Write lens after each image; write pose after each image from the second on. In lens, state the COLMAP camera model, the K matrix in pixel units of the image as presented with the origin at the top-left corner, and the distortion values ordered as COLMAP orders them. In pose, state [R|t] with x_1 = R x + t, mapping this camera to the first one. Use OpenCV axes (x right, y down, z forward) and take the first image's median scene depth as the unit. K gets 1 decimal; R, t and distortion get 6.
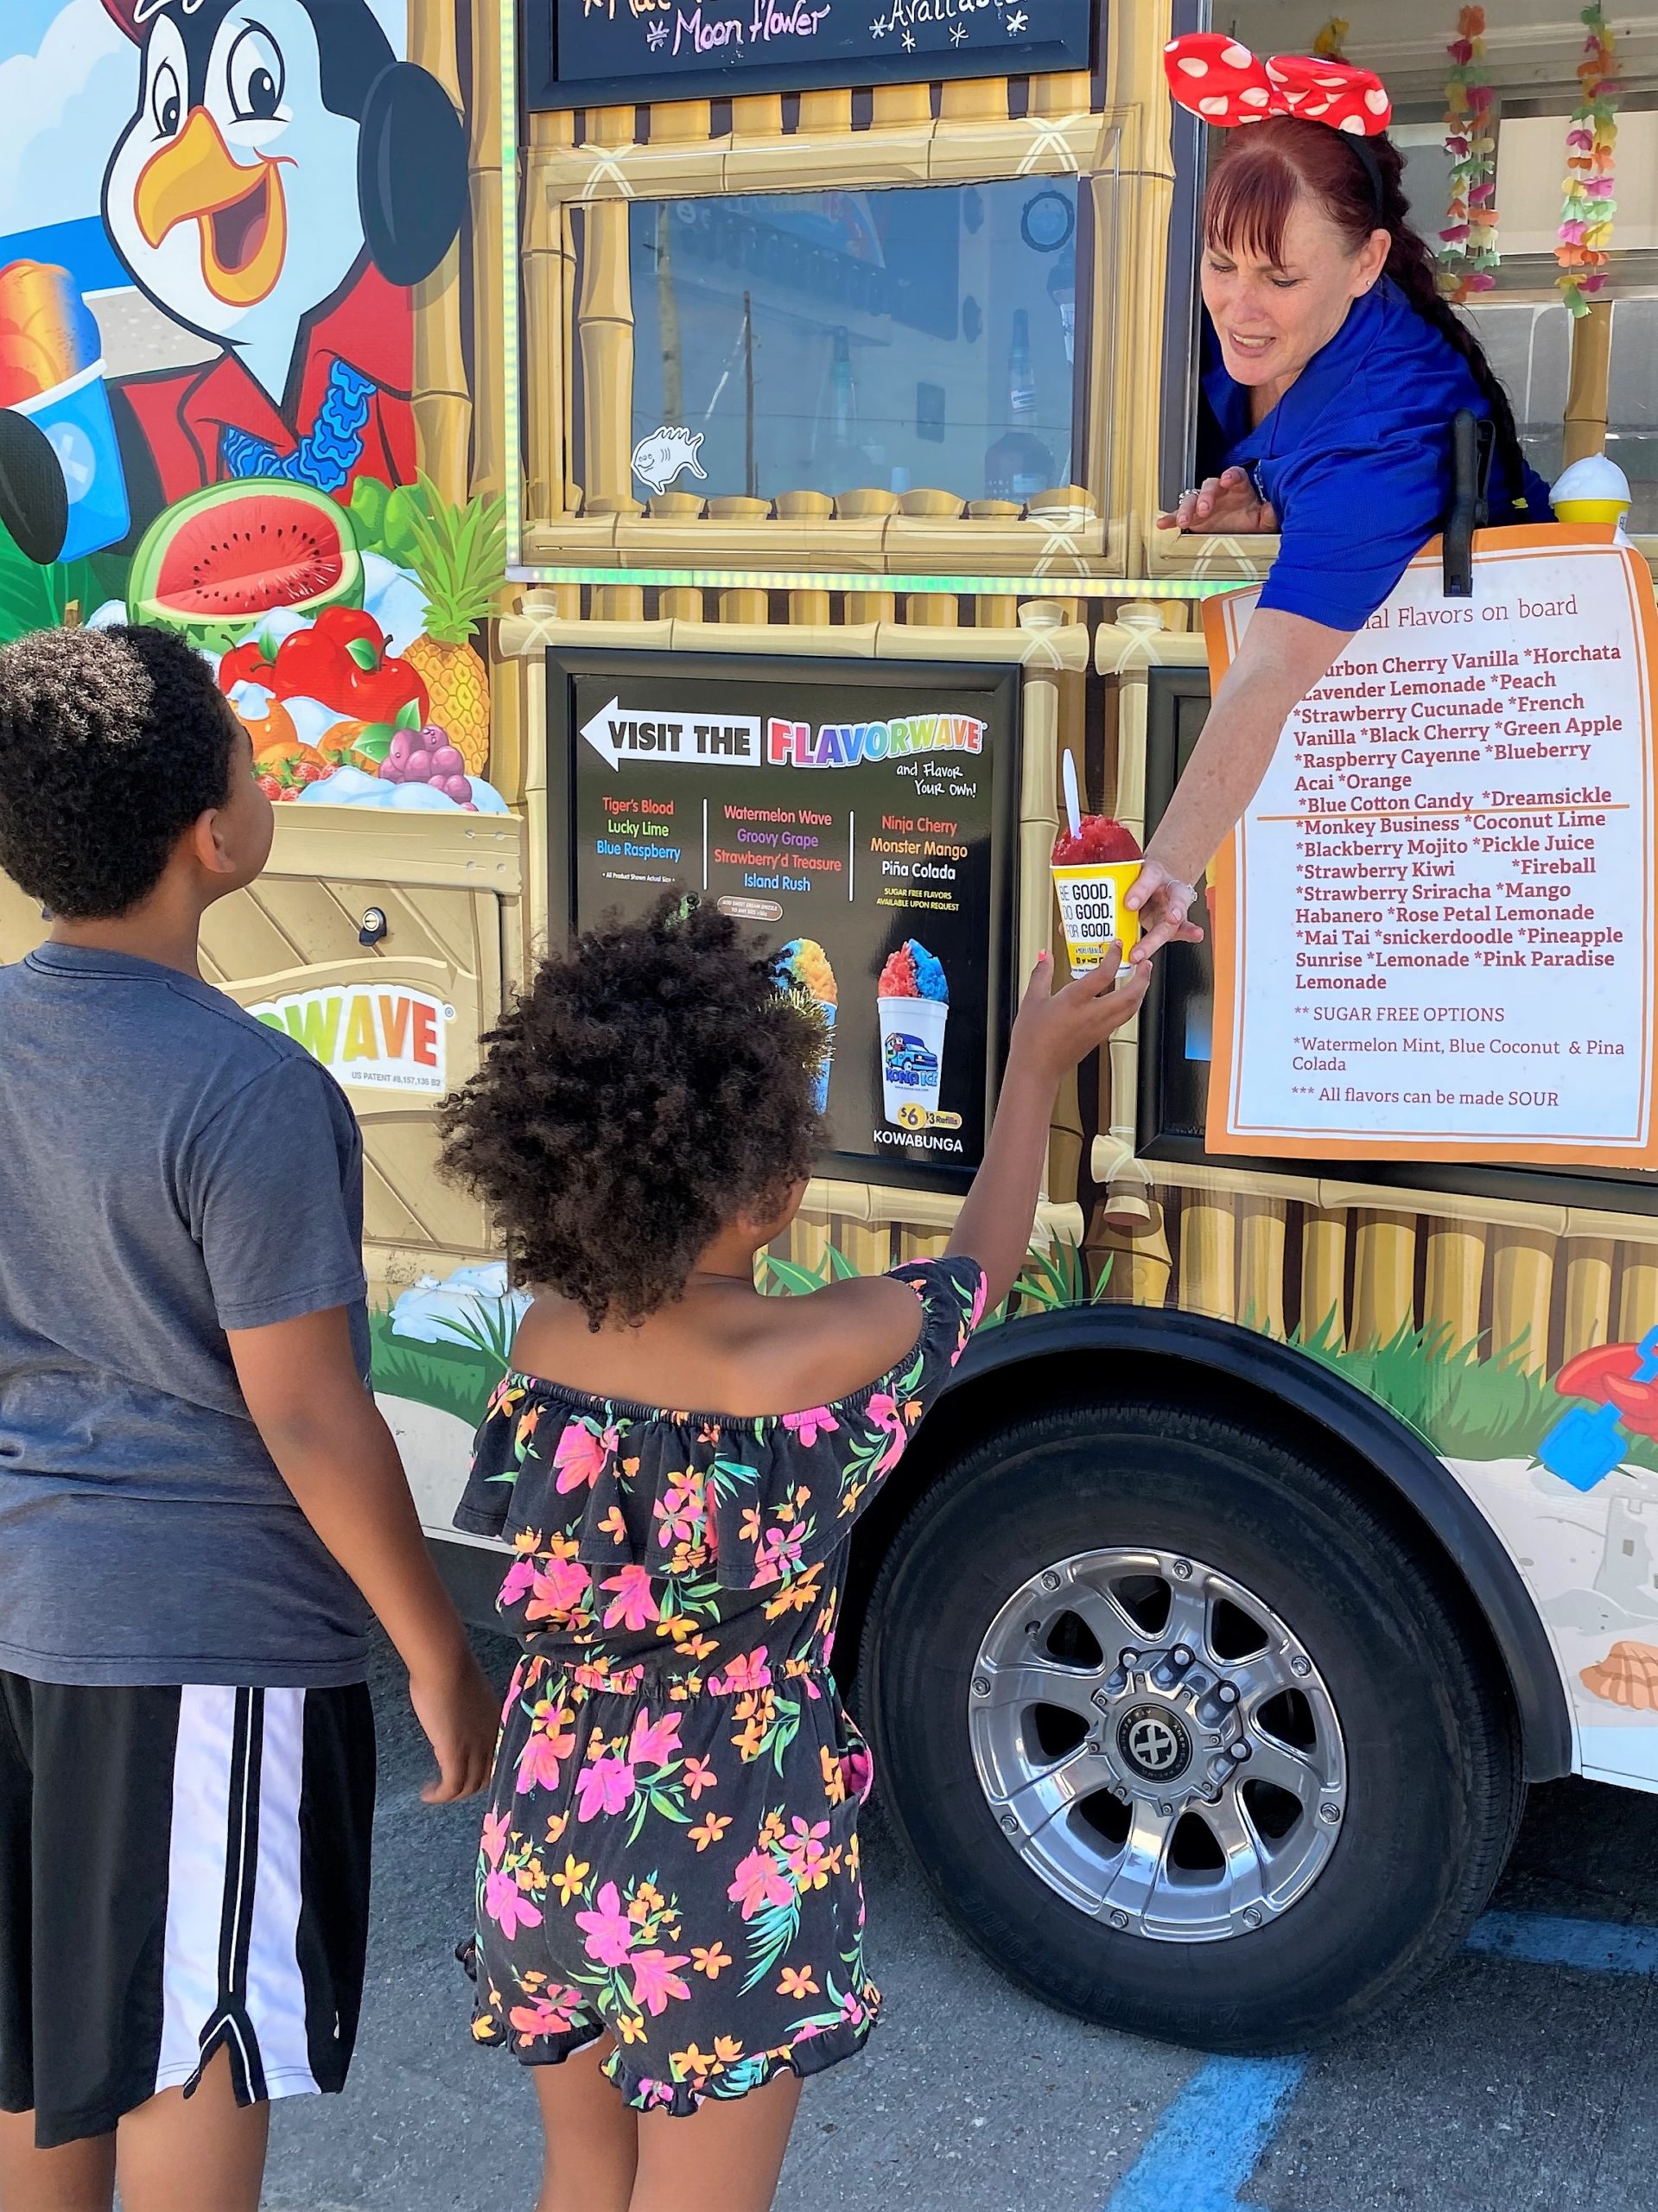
lens RADIAL K [[1851.9, 0, 825.9], [0, 1851.9, 1118.9], [0, 0, 1]] dist [0.020693, -0.038607]
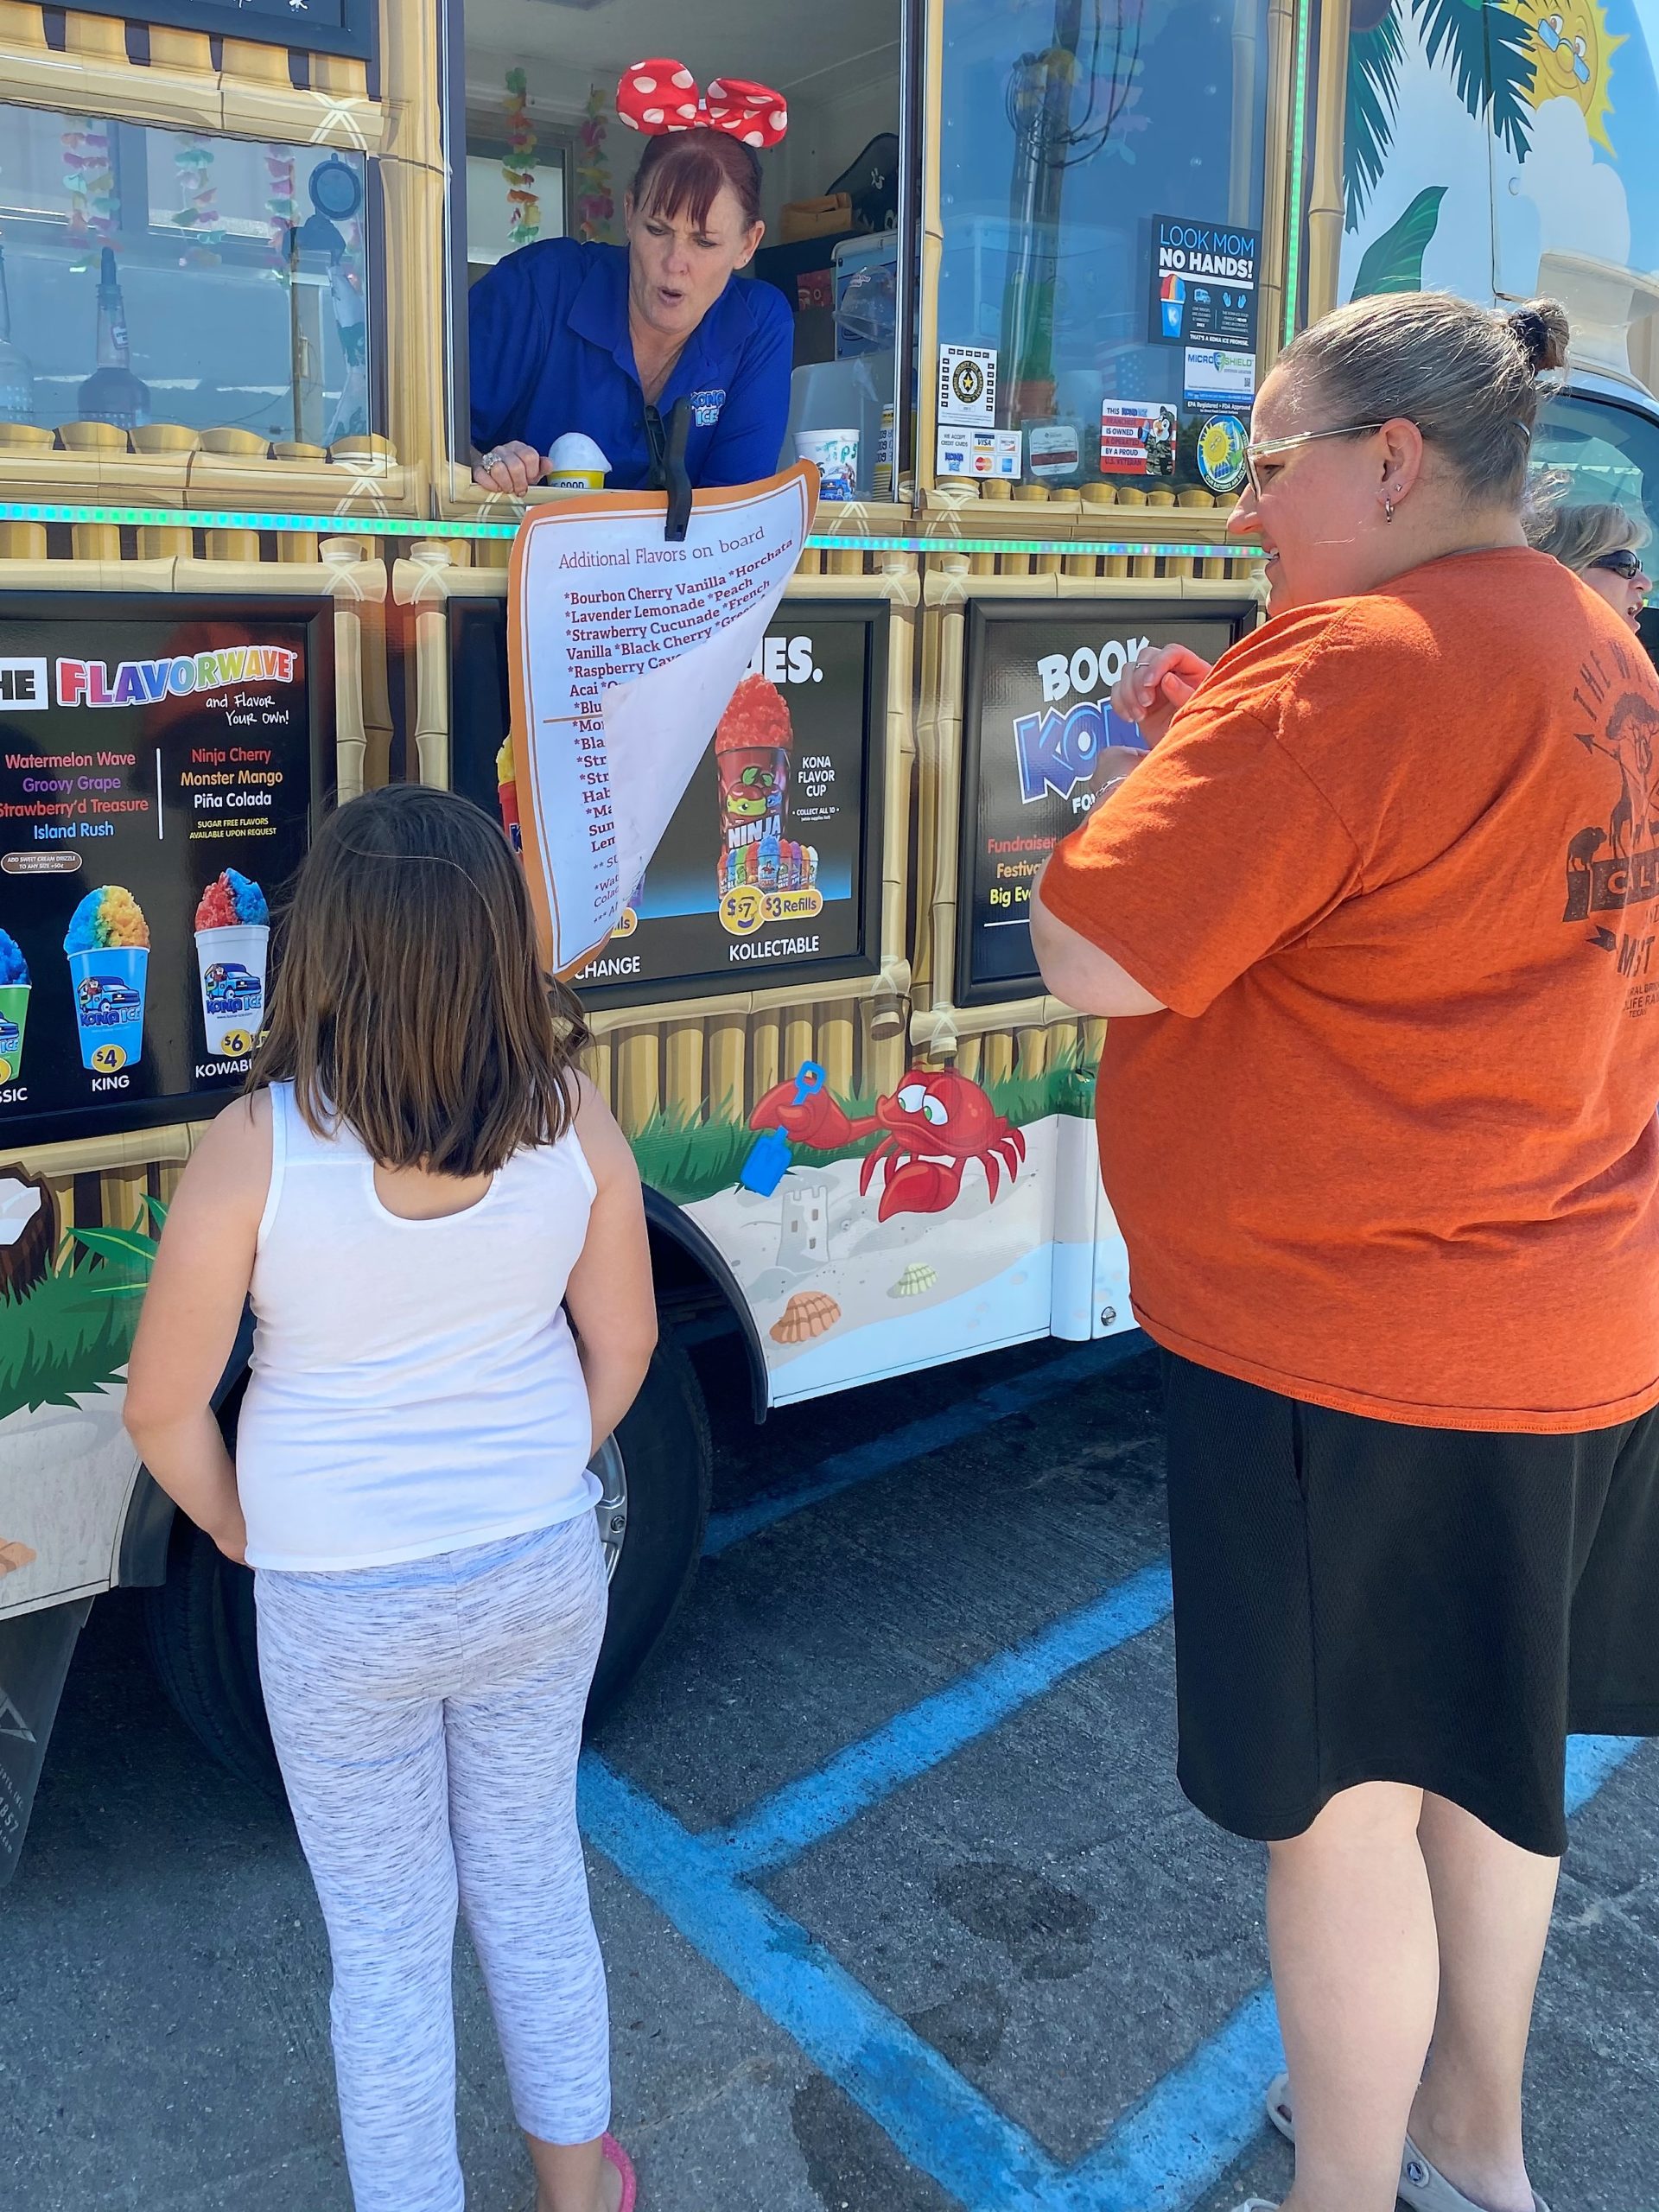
lens RADIAL K [[1808.3, 0, 809.9], [0, 1808.3, 1087.2], [0, 0, 1]] dist [0.009344, -0.038113]
pose [[0.581980, -0.229332, 0.780196, -0.608399], [0.201562, 0.970153, 0.134815, -0.052980], [-0.787827, 0.078799, 0.610835, 0.156510]]
